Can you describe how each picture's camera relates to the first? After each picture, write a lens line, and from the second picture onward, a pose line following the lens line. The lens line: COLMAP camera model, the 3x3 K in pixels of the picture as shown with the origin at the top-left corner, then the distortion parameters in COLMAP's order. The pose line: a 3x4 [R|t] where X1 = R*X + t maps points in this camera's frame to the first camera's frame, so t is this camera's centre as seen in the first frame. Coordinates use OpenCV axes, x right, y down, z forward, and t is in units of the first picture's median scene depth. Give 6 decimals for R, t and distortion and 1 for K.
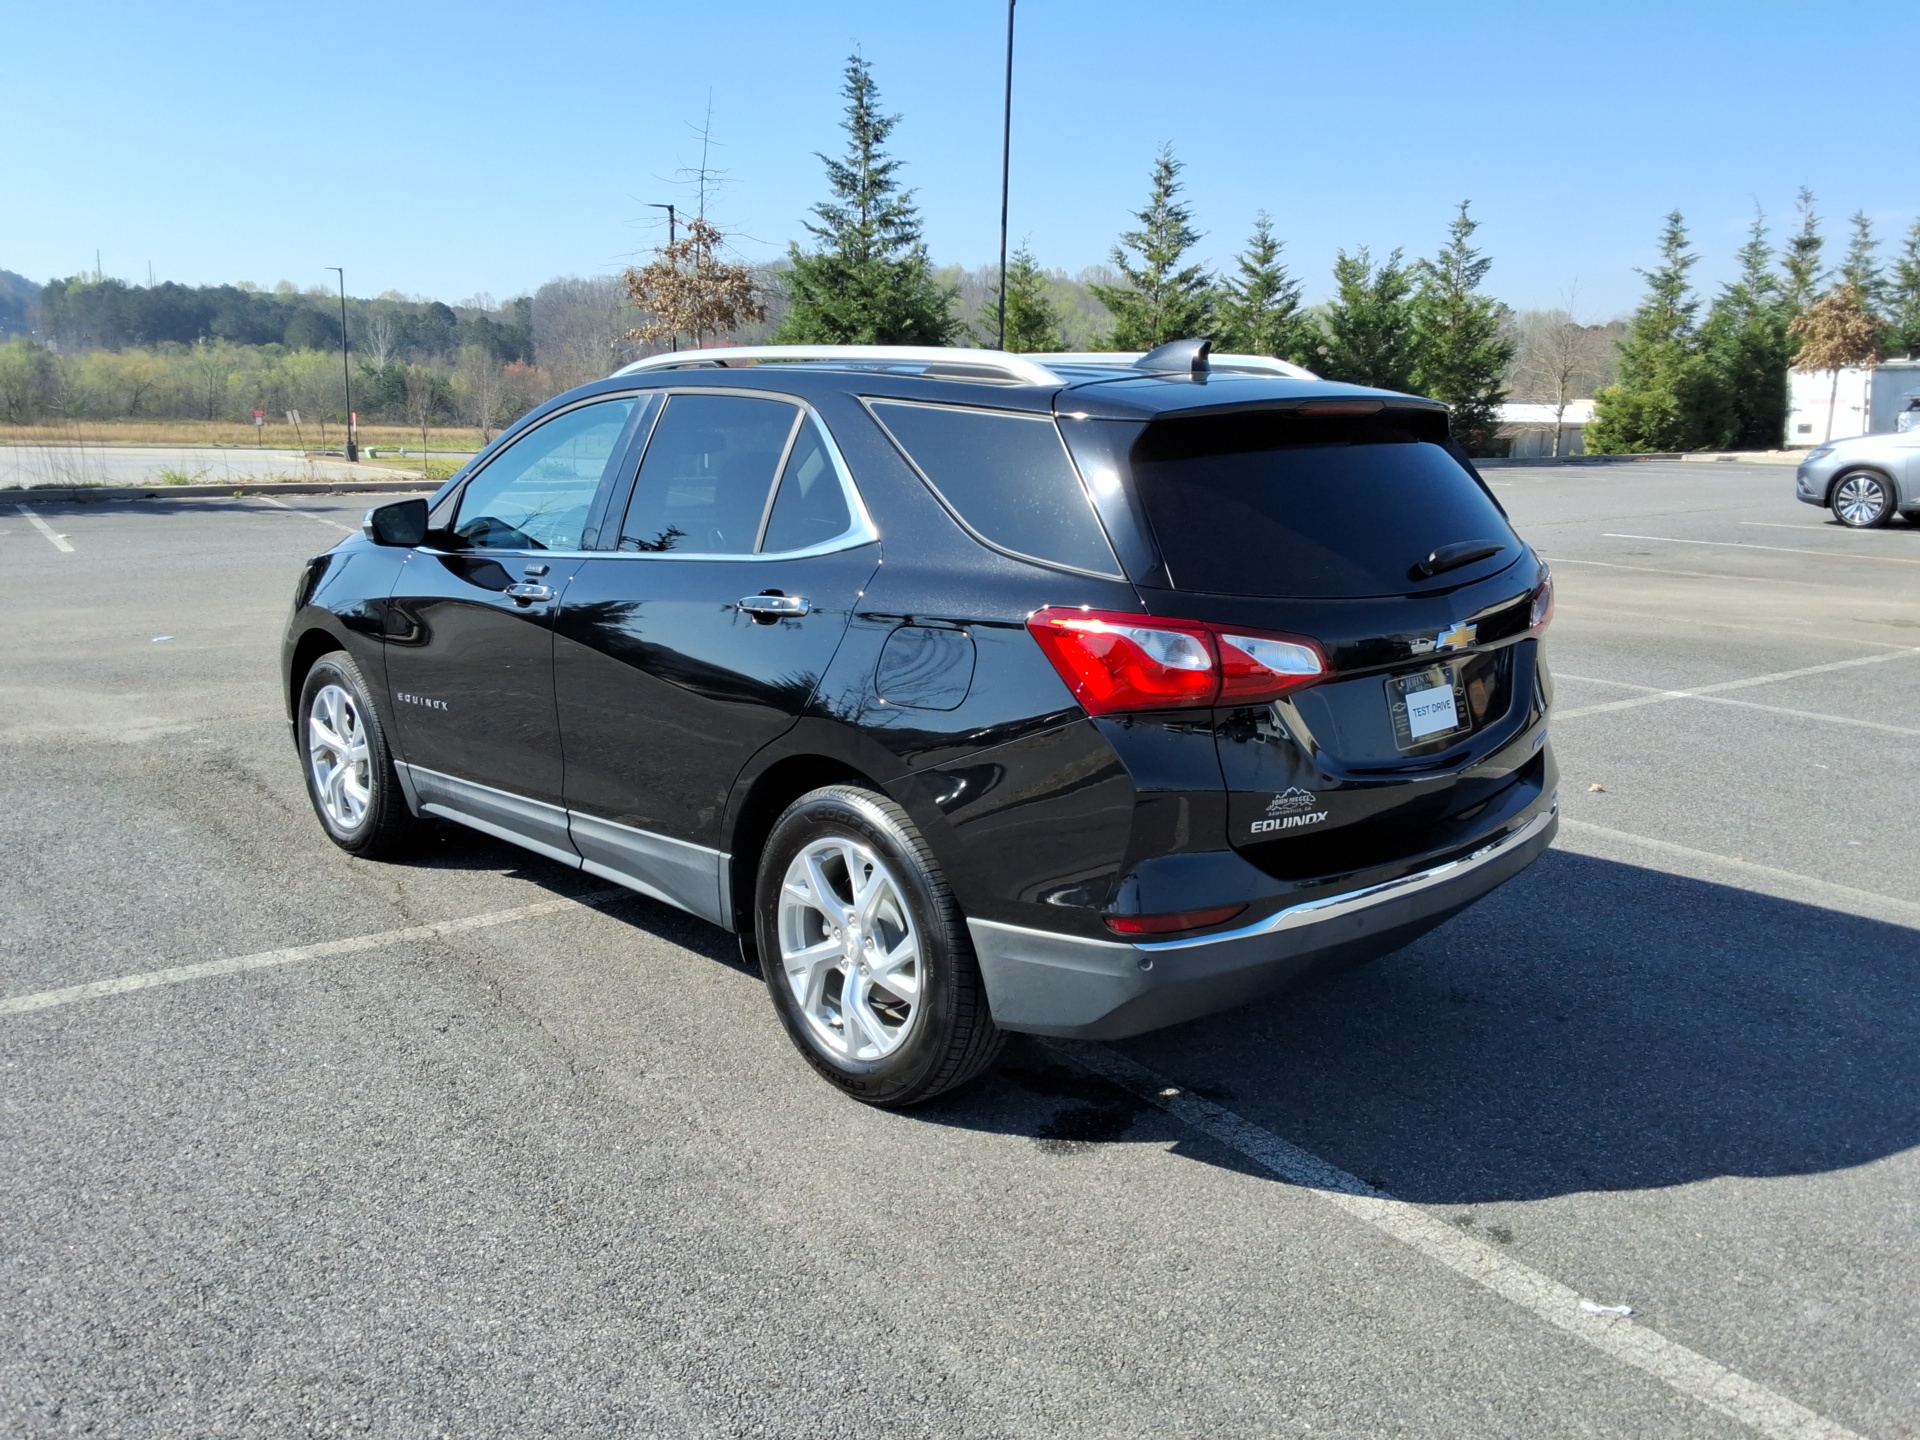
lens RADIAL K [[1548.6, 0, 973.7], [0, 1548.6, 680.7], [0, 0, 1]] dist [0.109892, -0.175028]
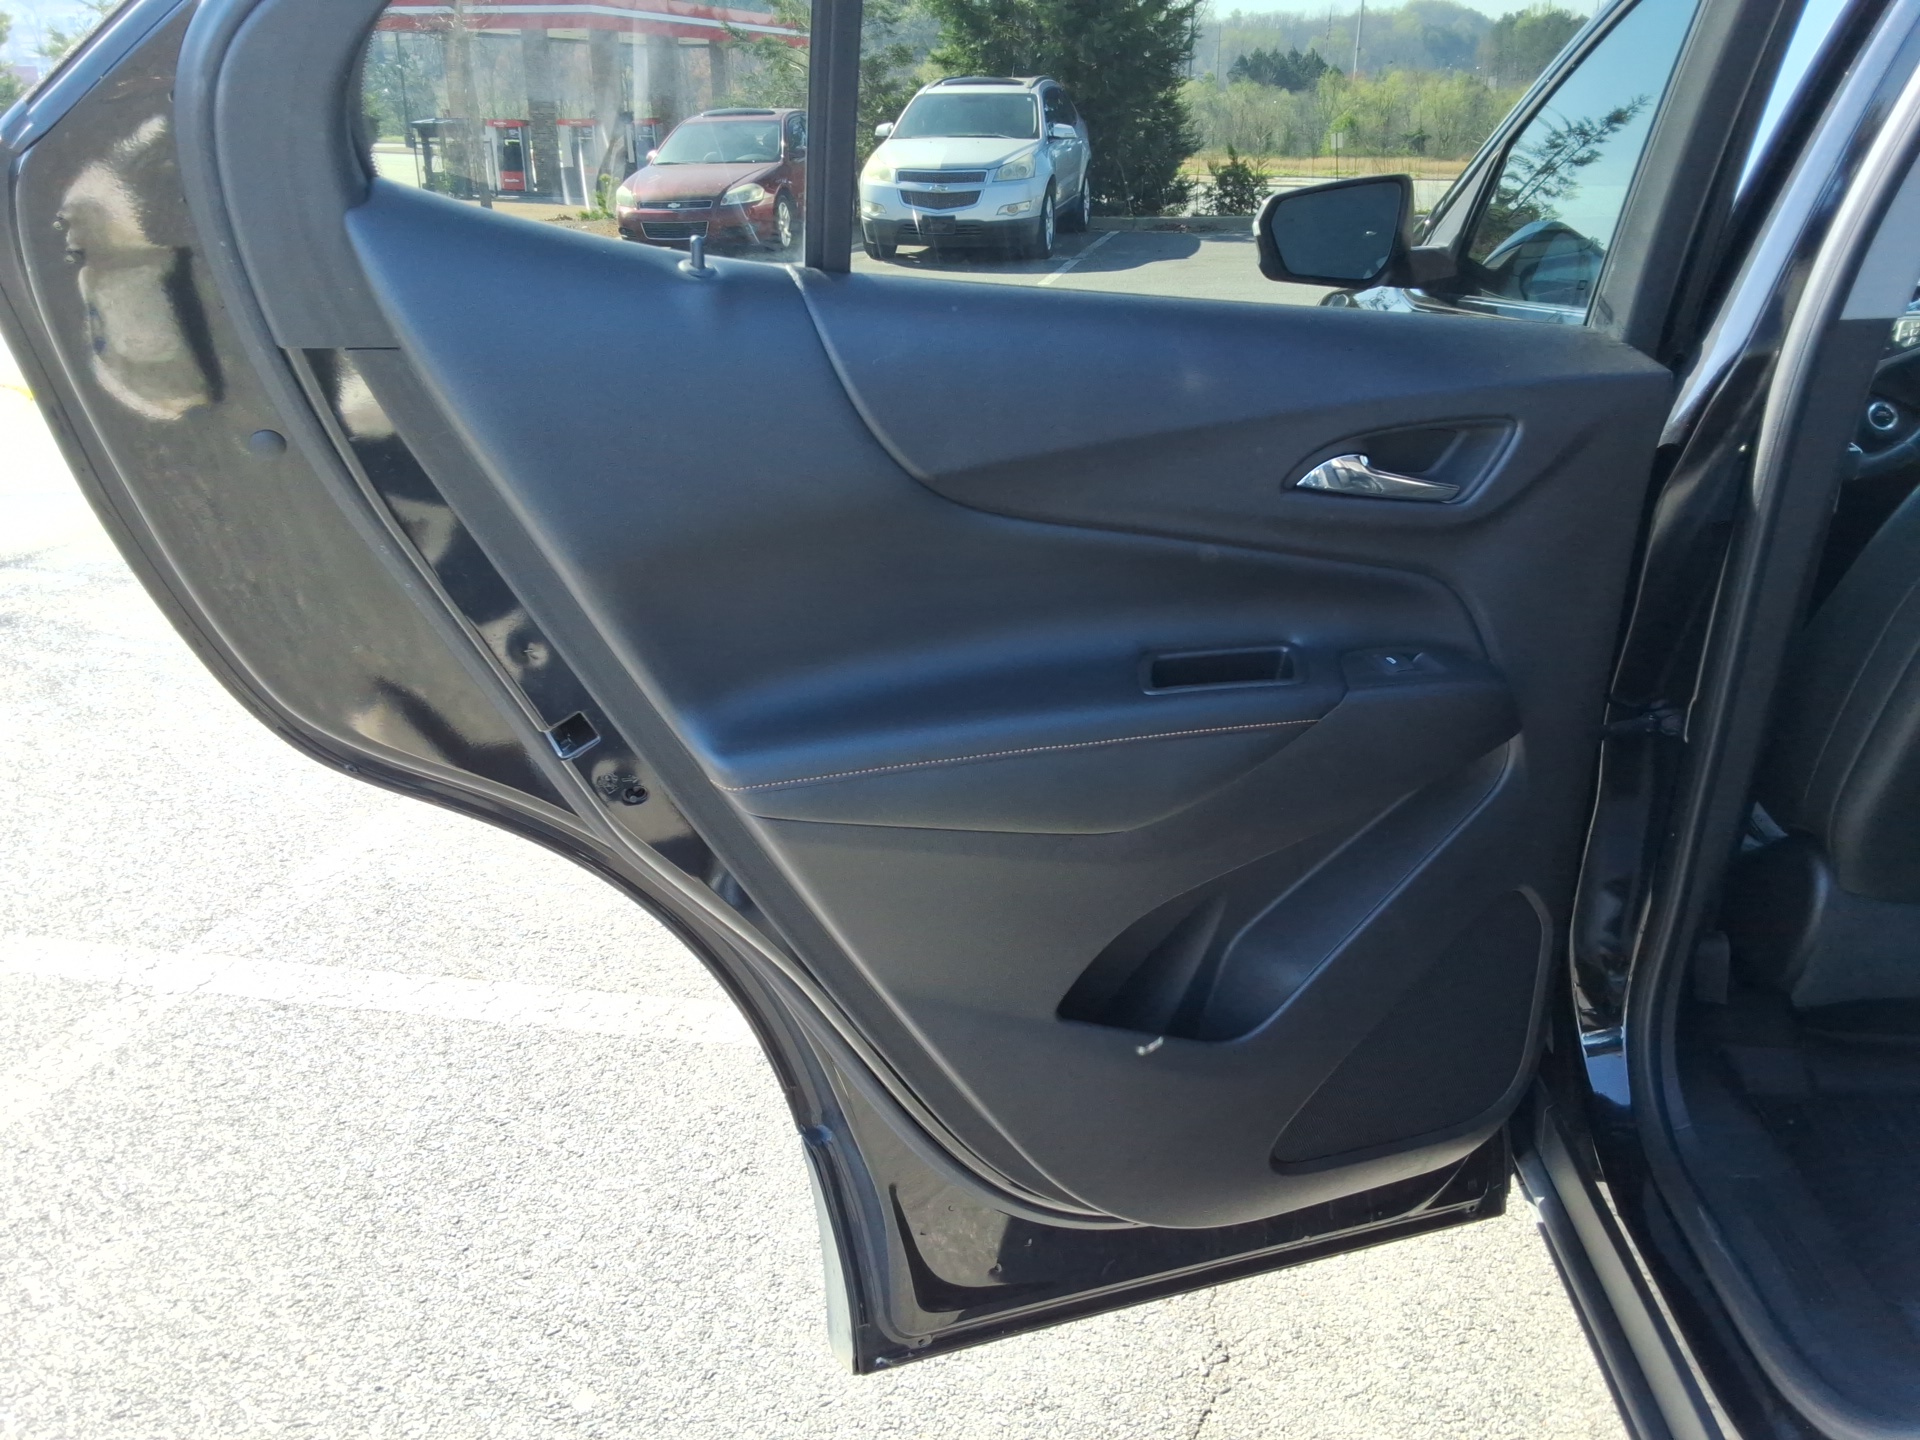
lens RADIAL K [[1535.7, 0, 969.2], [0, 1535.7, 718.8], [0, 0, 1]] dist [0.112018, -0.190524]
pose [[0.679654, 0.247543, -0.690502, -0.012274], [-0.118812, 0.966057, 0.229383, -0.007199], [0.723847, -0.073861, 0.685996, 0.078494]]
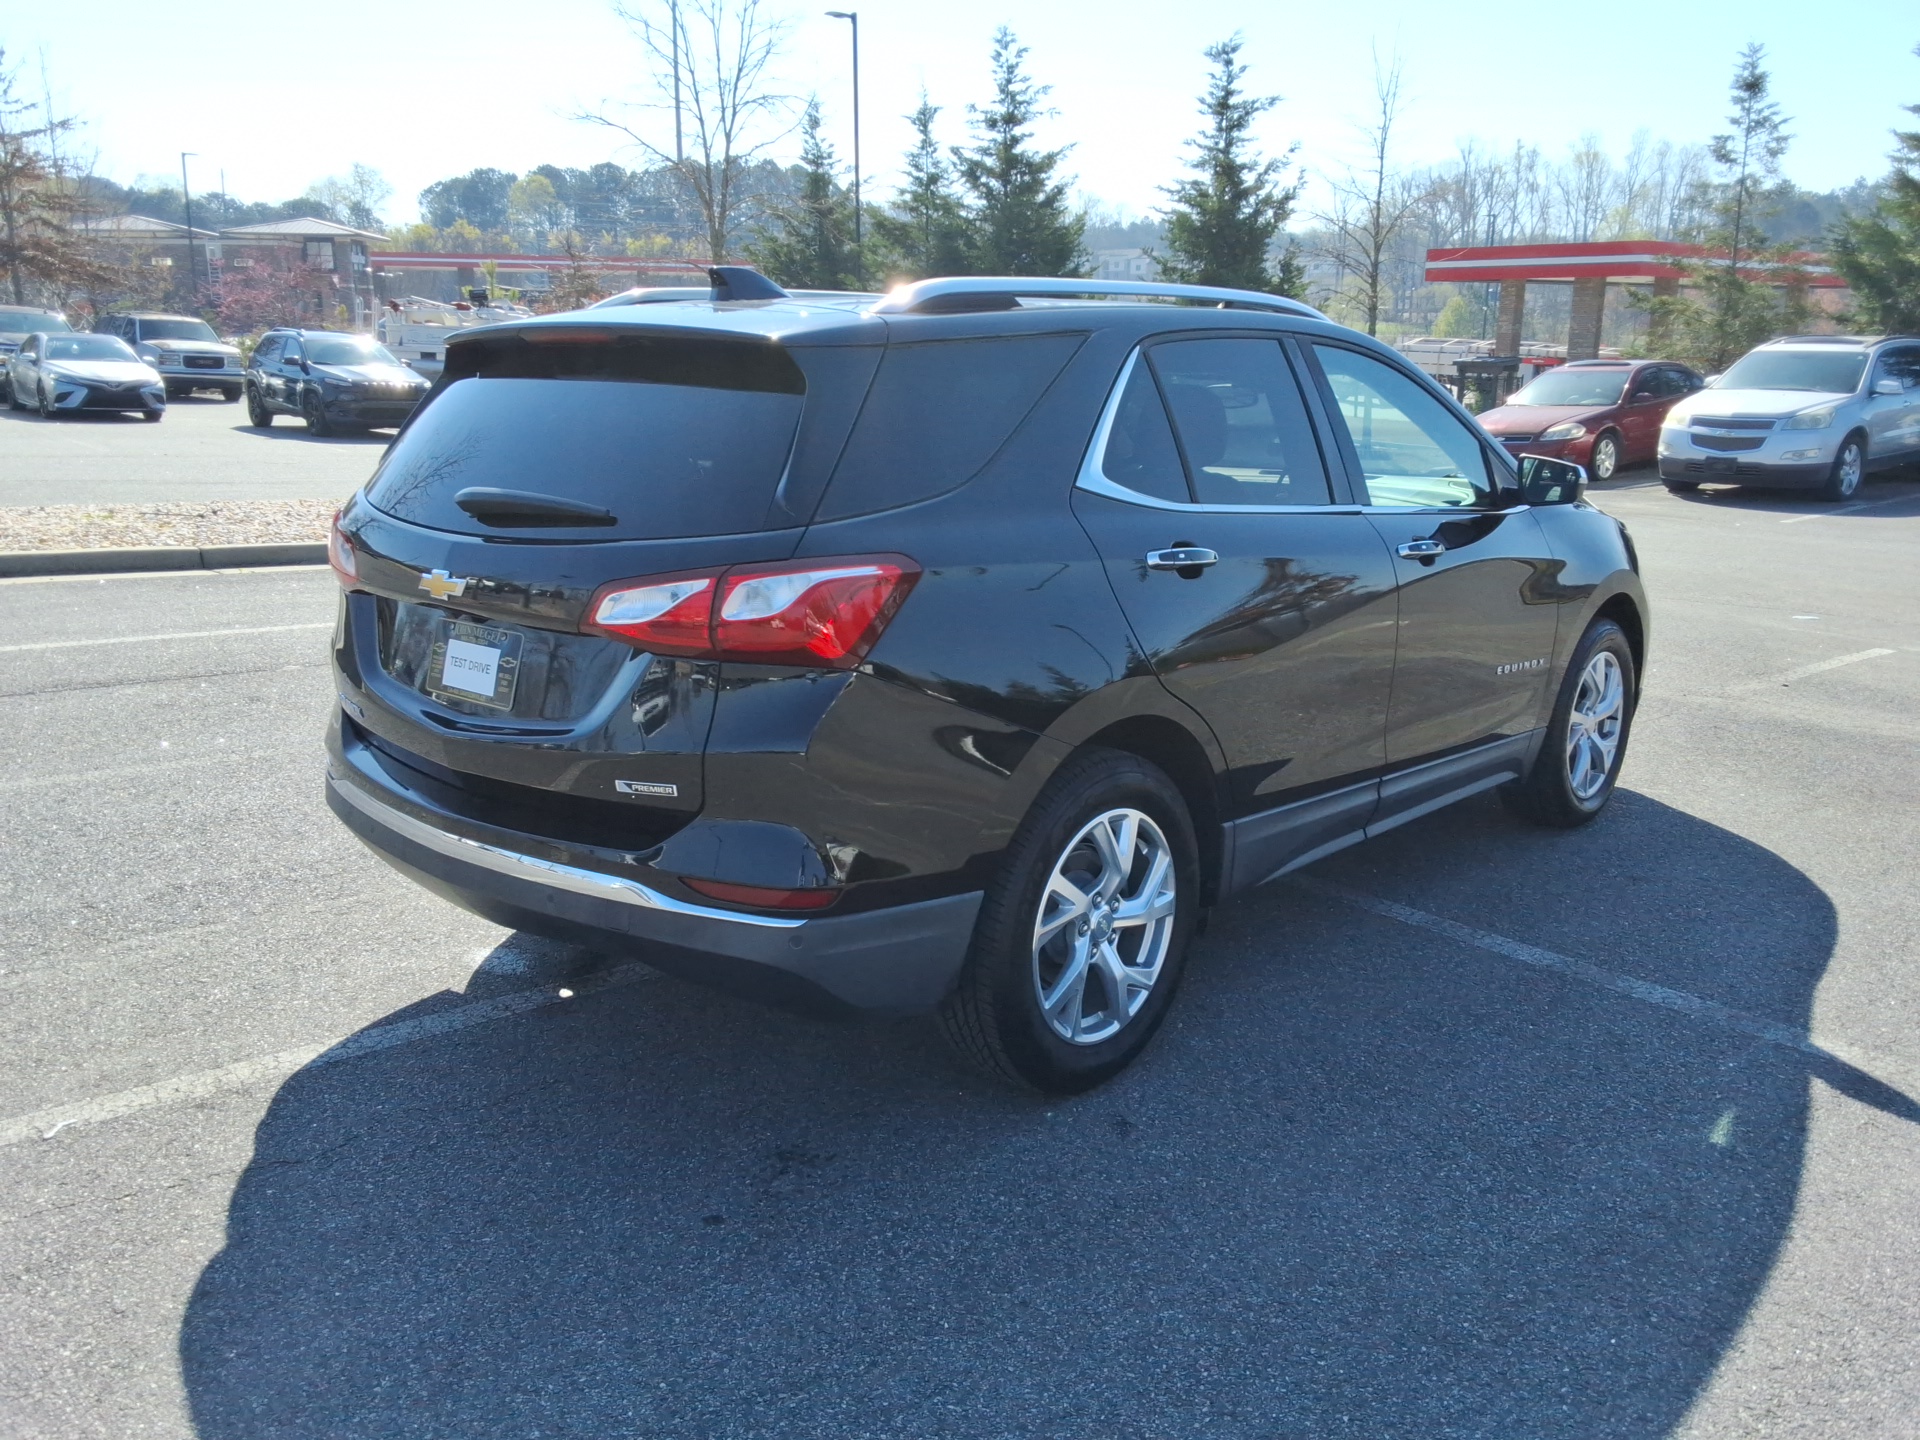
lens RADIAL K [[1547.5, 0, 972.3], [0, 1547.5, 687.2], [0, 0, 1]] dist [0.118202, -0.187968]
pose [[0.088956, 0.197859, -0.976186, 0.112009], [-0.189055, 0.965609, 0.178487, -0.017546], [0.977929, 0.168675, 0.123303, 0.109487]]
